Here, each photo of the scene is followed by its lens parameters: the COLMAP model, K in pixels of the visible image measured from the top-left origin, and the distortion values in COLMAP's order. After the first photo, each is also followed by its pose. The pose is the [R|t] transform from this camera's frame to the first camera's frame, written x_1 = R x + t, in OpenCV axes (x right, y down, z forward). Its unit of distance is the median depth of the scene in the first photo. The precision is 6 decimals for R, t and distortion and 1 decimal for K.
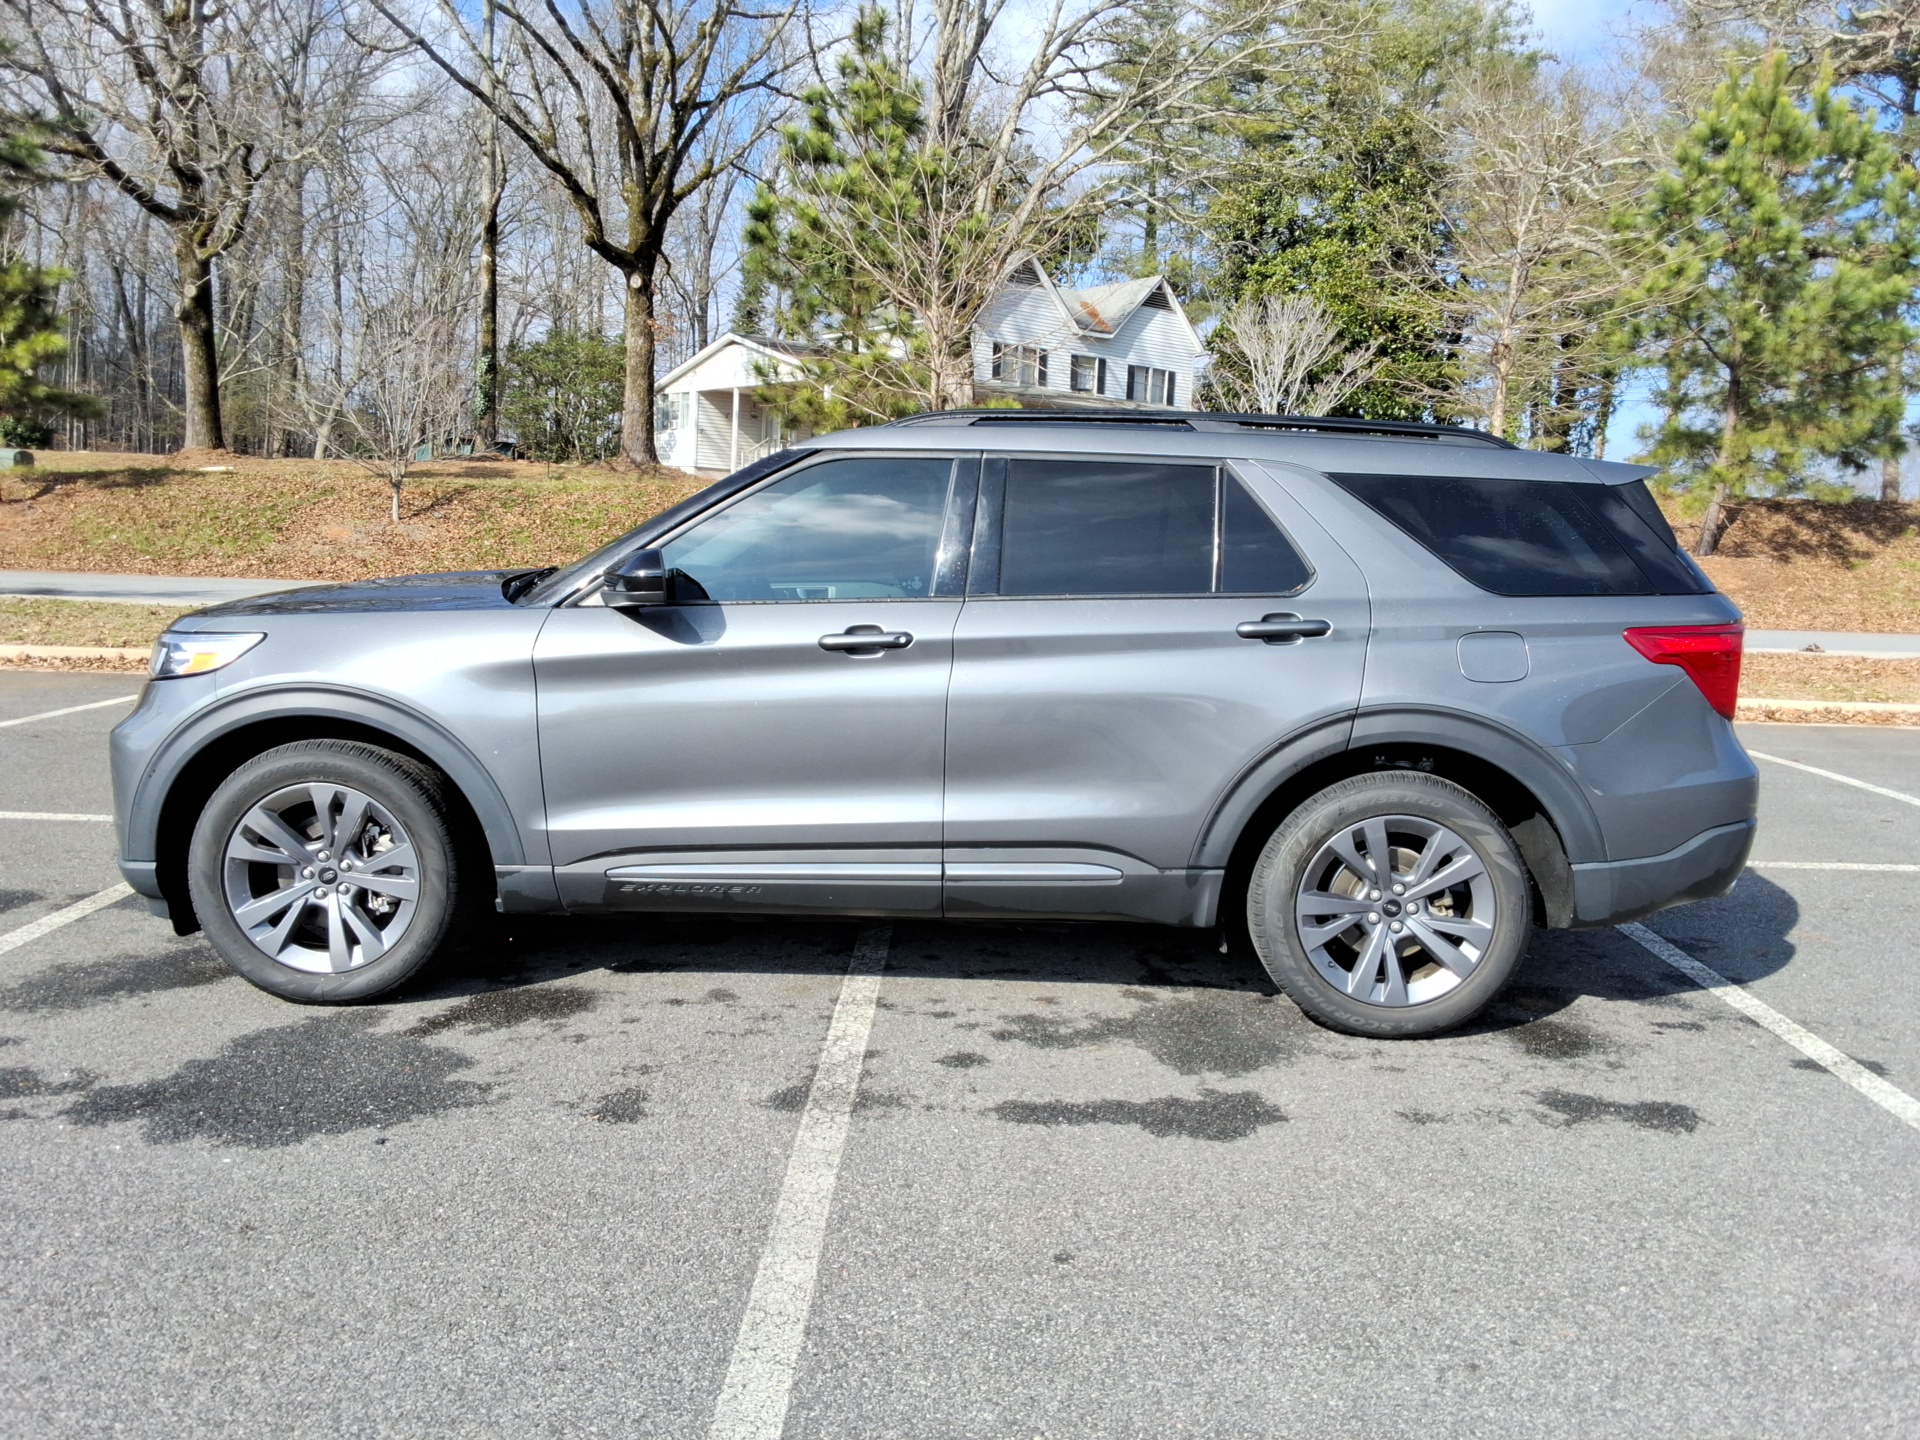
lens RADIAL K [[1519.0, 0, 980.8], [0, 1519.0, 720.6], [0, 0, 1]] dist [0.076899, -0.093257]
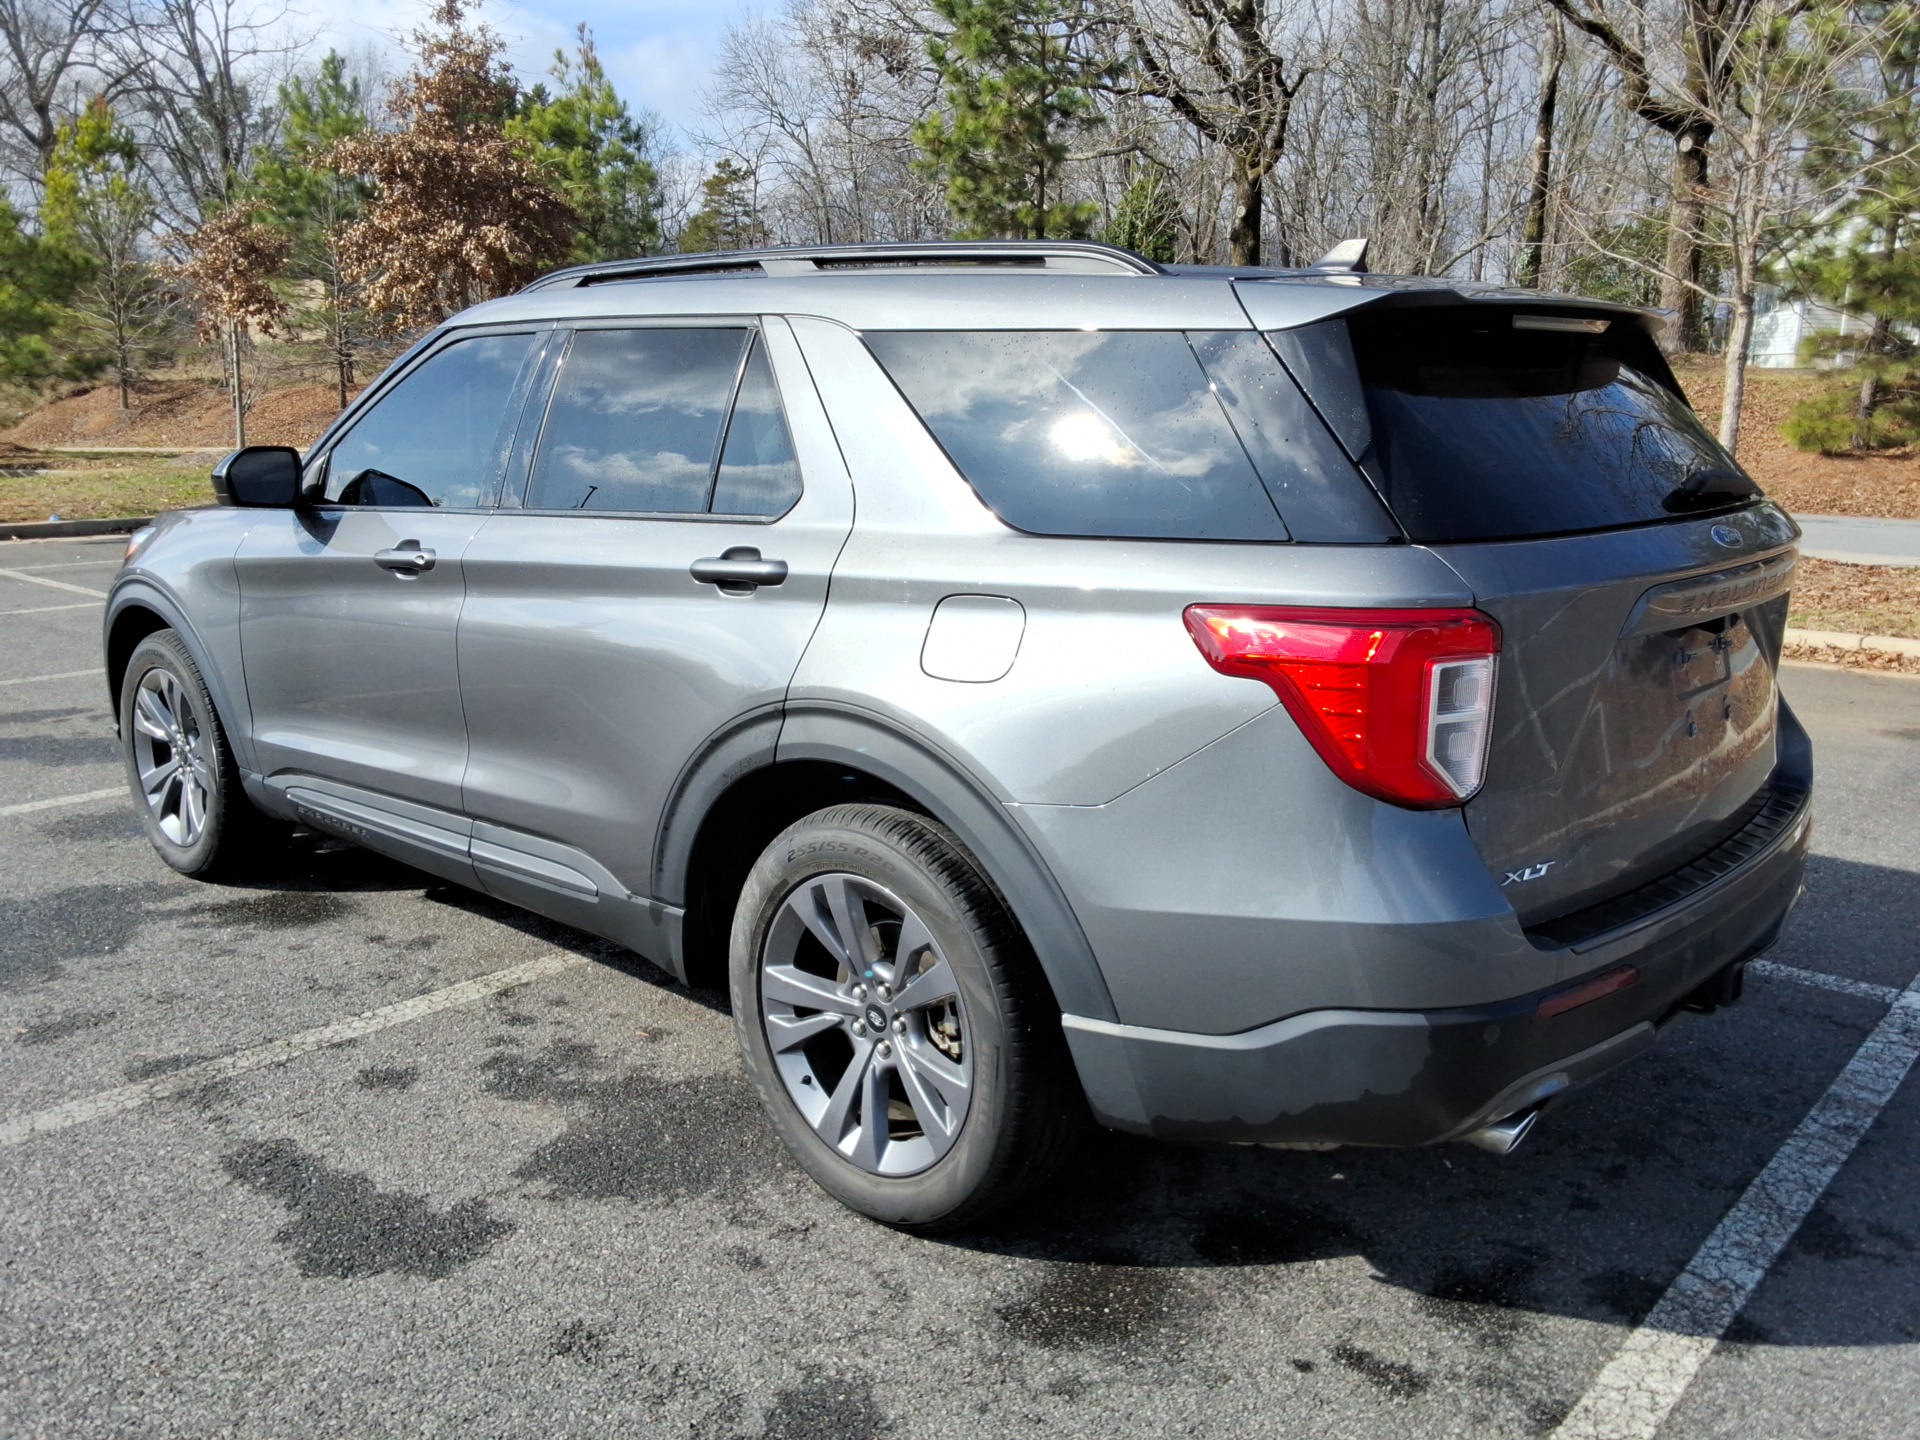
lens RADIAL K [[1519.0, 0, 980.8], [0, 1519.0, 720.6], [0, 0, 1]] dist [0.076899, -0.093257]
pose [[0.760231, 0.112927, -0.639763, 0.101456], [-0.073279, 0.993397, 0.088271, -0.008787], [0.645507, -0.020225, 0.763486, 0.079203]]
